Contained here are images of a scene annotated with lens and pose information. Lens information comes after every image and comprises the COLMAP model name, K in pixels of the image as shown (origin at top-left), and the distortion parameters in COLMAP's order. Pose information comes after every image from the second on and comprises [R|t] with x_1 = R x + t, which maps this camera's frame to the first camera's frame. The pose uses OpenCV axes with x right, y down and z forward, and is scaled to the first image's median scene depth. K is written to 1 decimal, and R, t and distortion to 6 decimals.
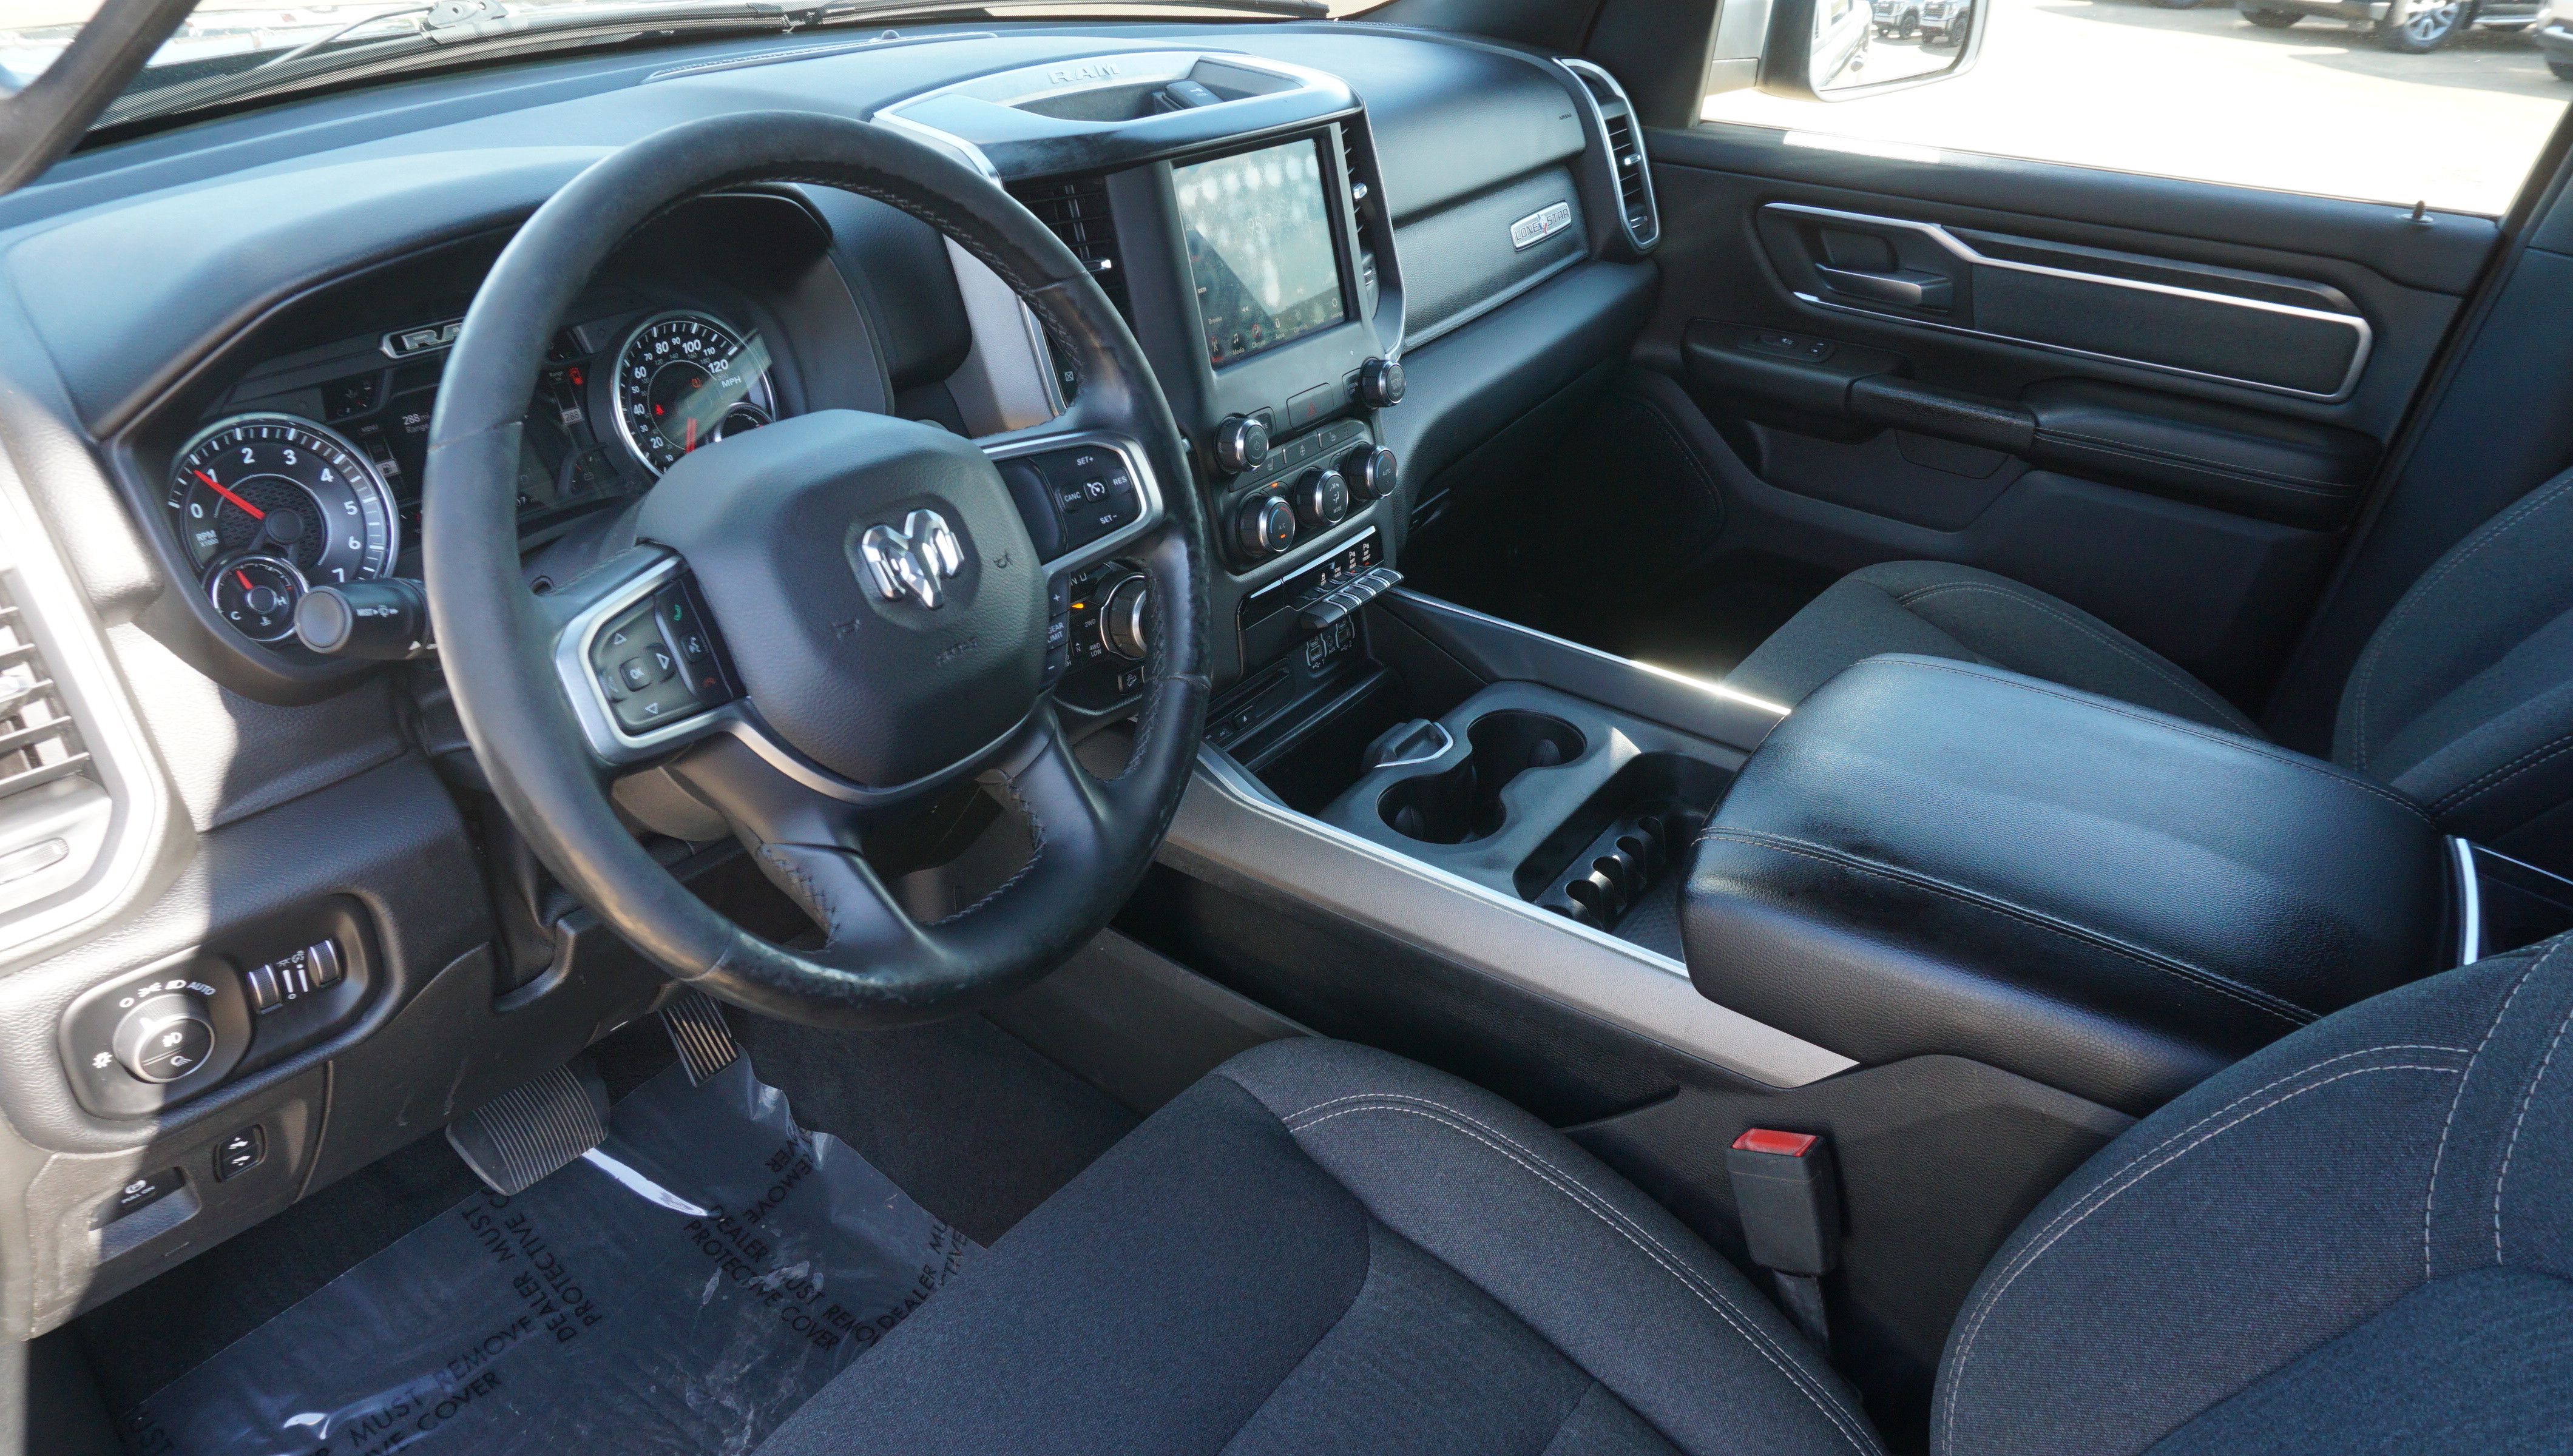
lens RADIAL K [[1722.1, 0, 1279.2], [0, 1722.1, 728.5], [0, 0, 1]] dist [-0.046904, 0.032533]
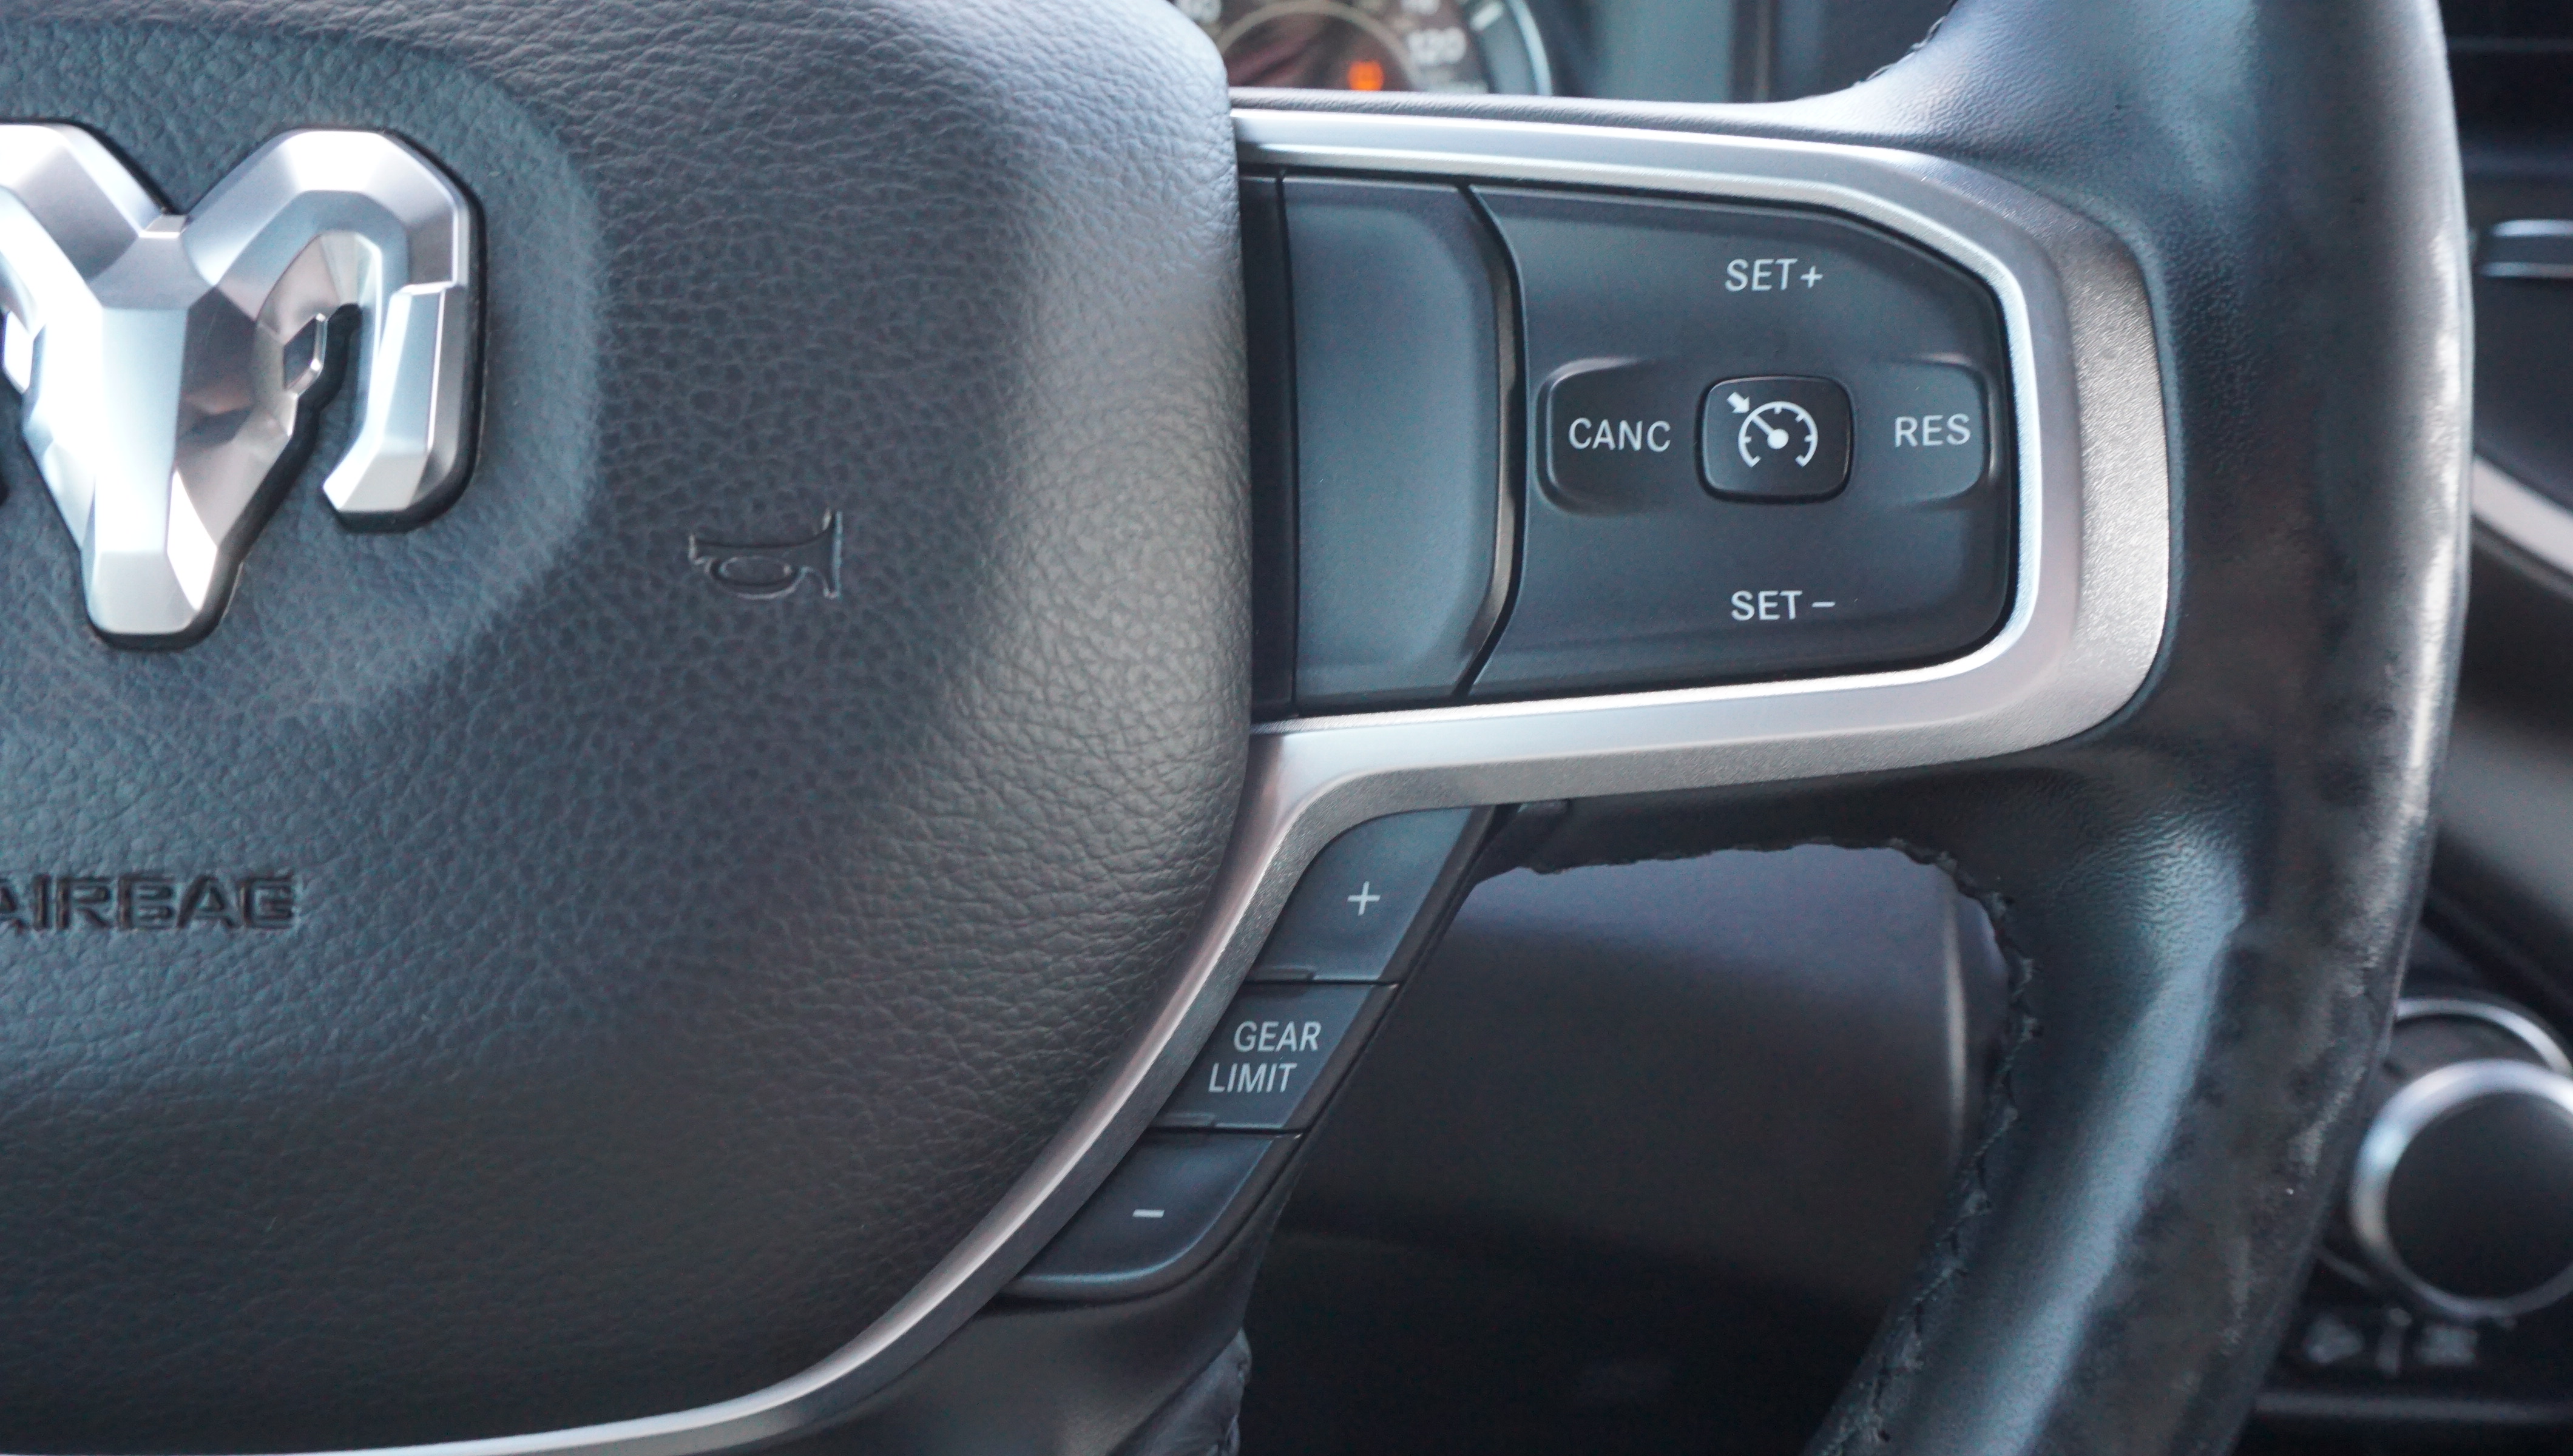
lens RADIAL K [[2064.7, 0, 1290.0], [0, 2064.7, 742.4], [0, 0, 1]] dist [0.009546, 0.001996]
pose [[0.622261, 0.297261, -0.724173, 0.027731], [-0.358087, 0.930723, 0.074352, -0.090435], [0.696107, 0.213050, 0.685598, 0.697874]]
